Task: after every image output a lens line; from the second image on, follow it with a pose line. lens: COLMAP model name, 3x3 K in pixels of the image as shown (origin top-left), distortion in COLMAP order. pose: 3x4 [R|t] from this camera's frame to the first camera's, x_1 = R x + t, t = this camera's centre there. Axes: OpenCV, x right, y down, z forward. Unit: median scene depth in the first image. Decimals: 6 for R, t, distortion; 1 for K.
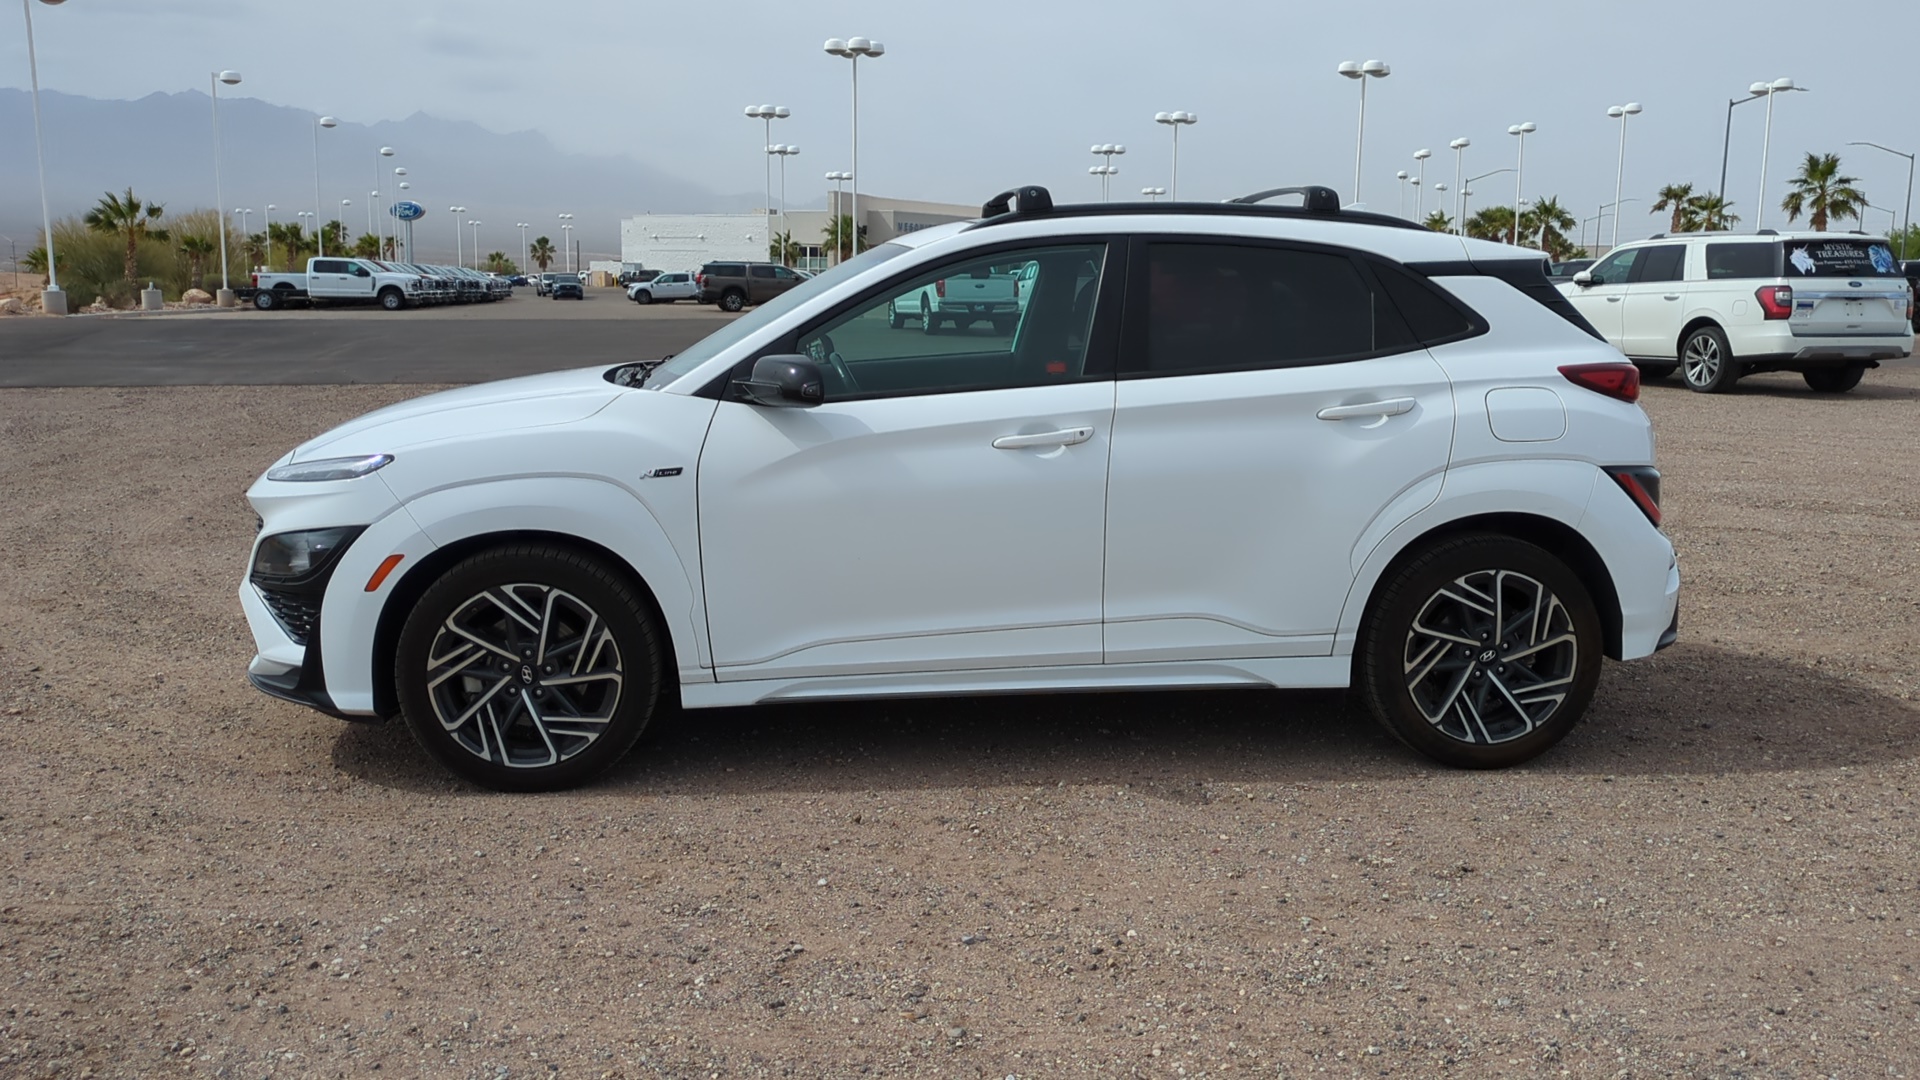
lens RADIAL K [[1656.1, 0, 986.8], [0, 1656.1, 508.1], [0, 0, 1]] dist [0.066074, -0.067317]
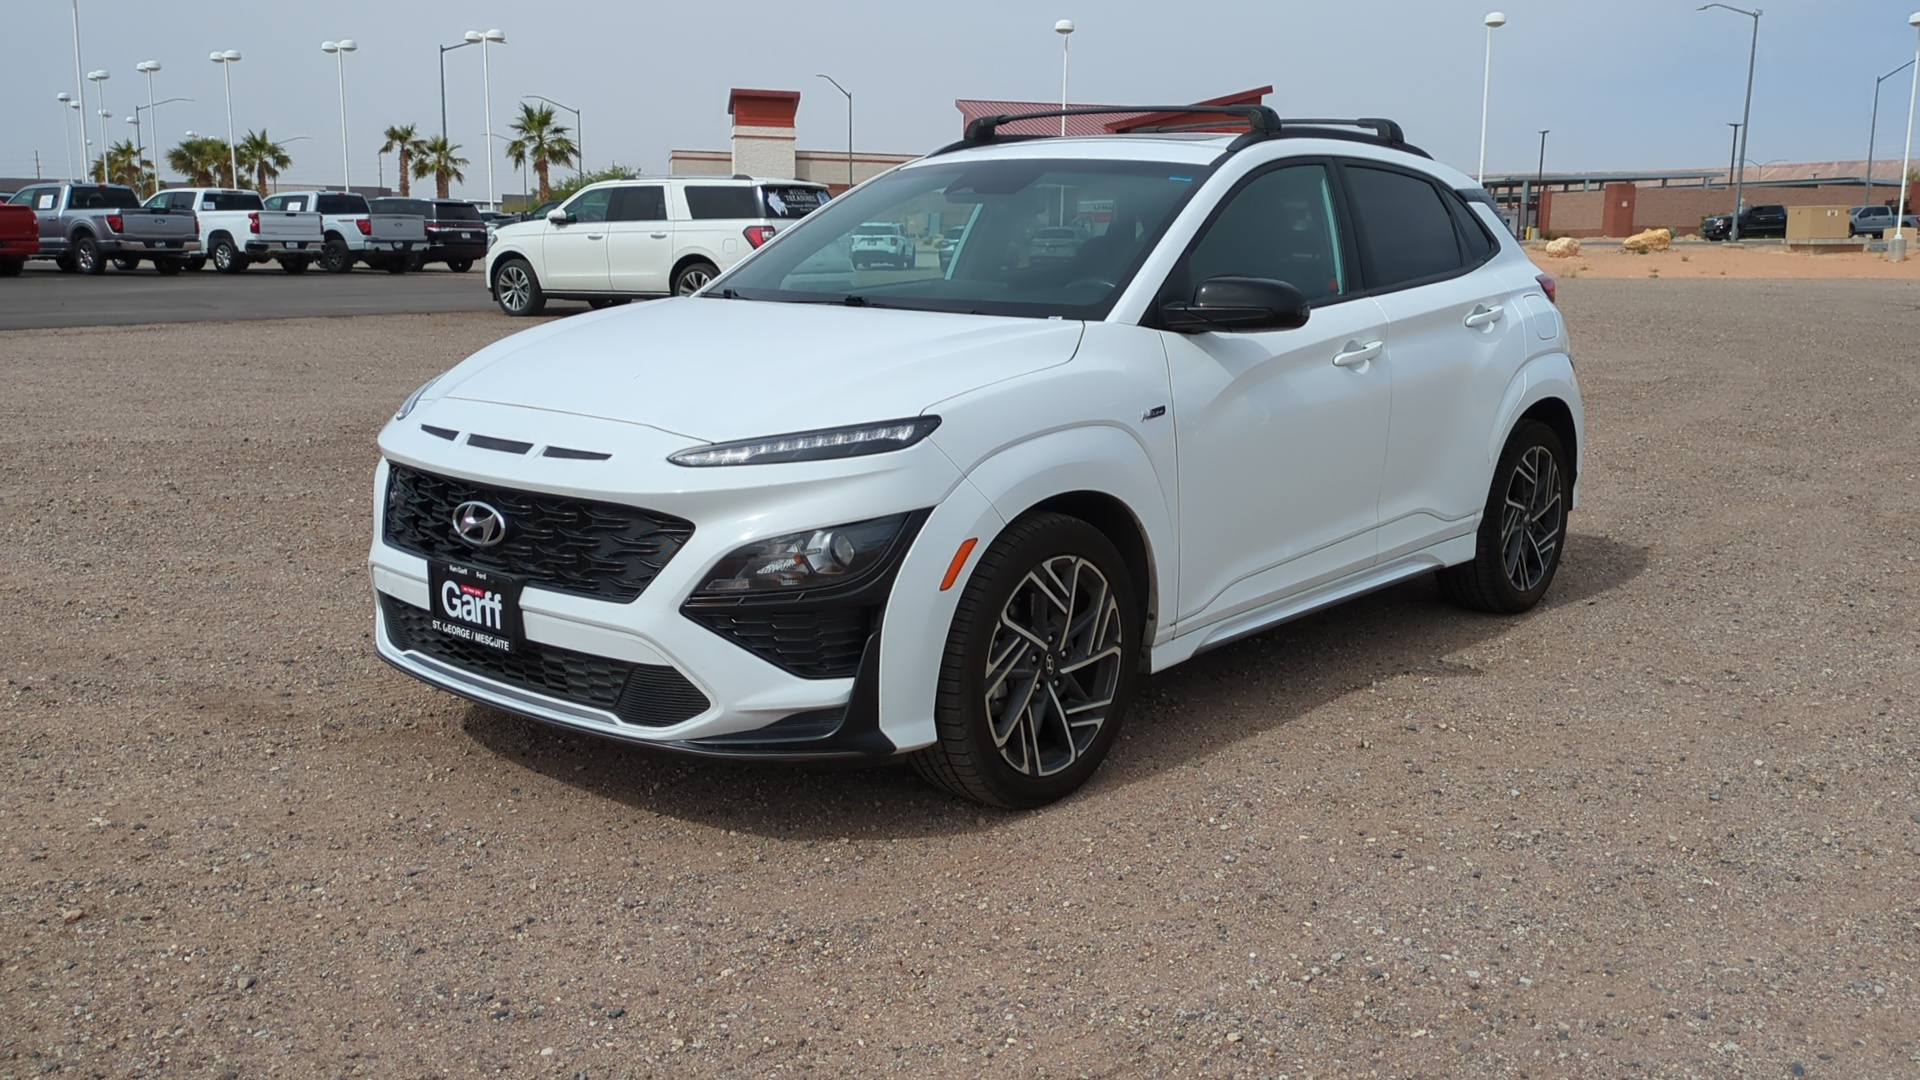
lens RADIAL K [[1656.1, 0, 960.7], [0, 1656.1, 527.4], [0, 0, 1]] dist [0.066074, -0.067317]
pose [[0.720319, -0.118722, 0.683407, -0.797731], [0.087645, 0.992925, 0.080113, -0.036497], [-0.688084, 0.002191, 0.725628, 0.386392]]
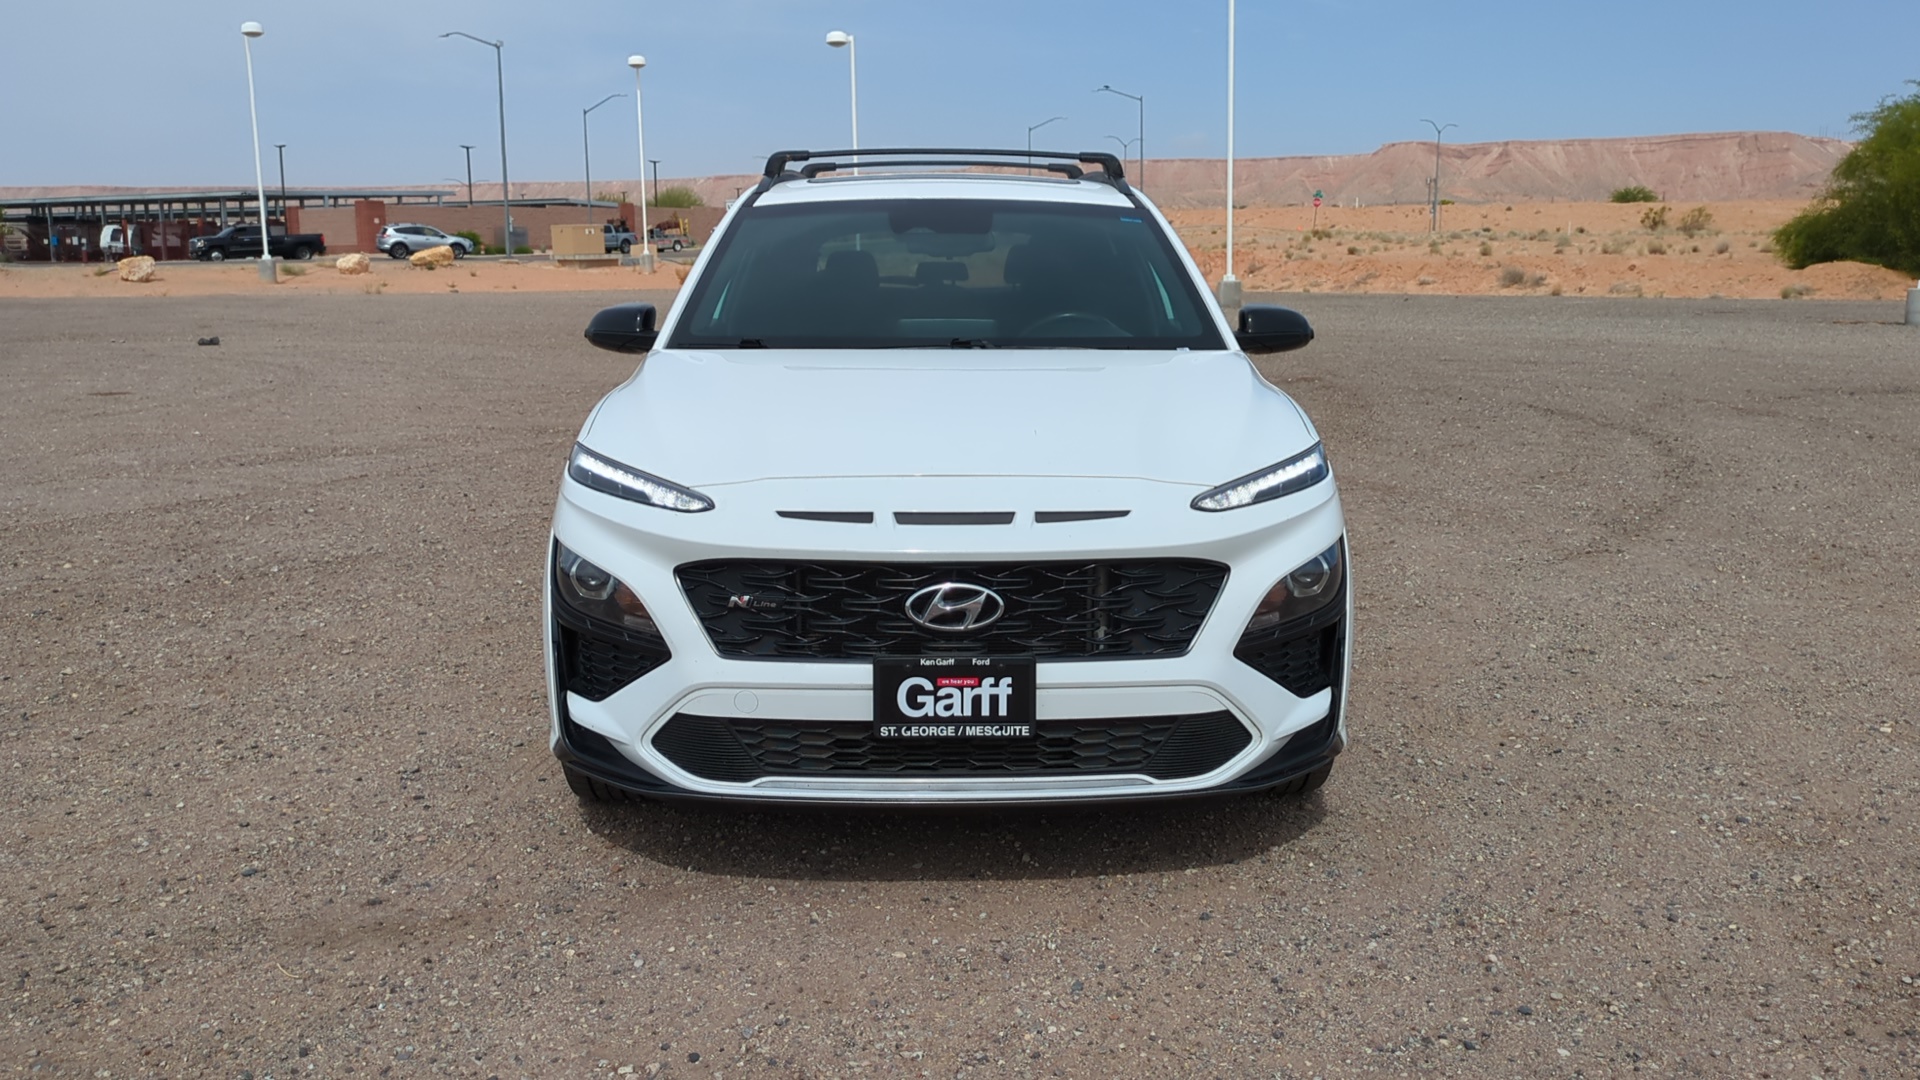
lens RADIAL K [[1656.1, 0, 992.3], [0, 1656.1, 508.7], [0, 0, 1]] dist [0.066074, -0.067317]
pose [[0.061727, -0.156926, 0.985679, -1.118382], [0.138227, 0.979390, 0.147268, -0.139552], [-0.988475, 0.127157, 0.082147, 1.039057]]
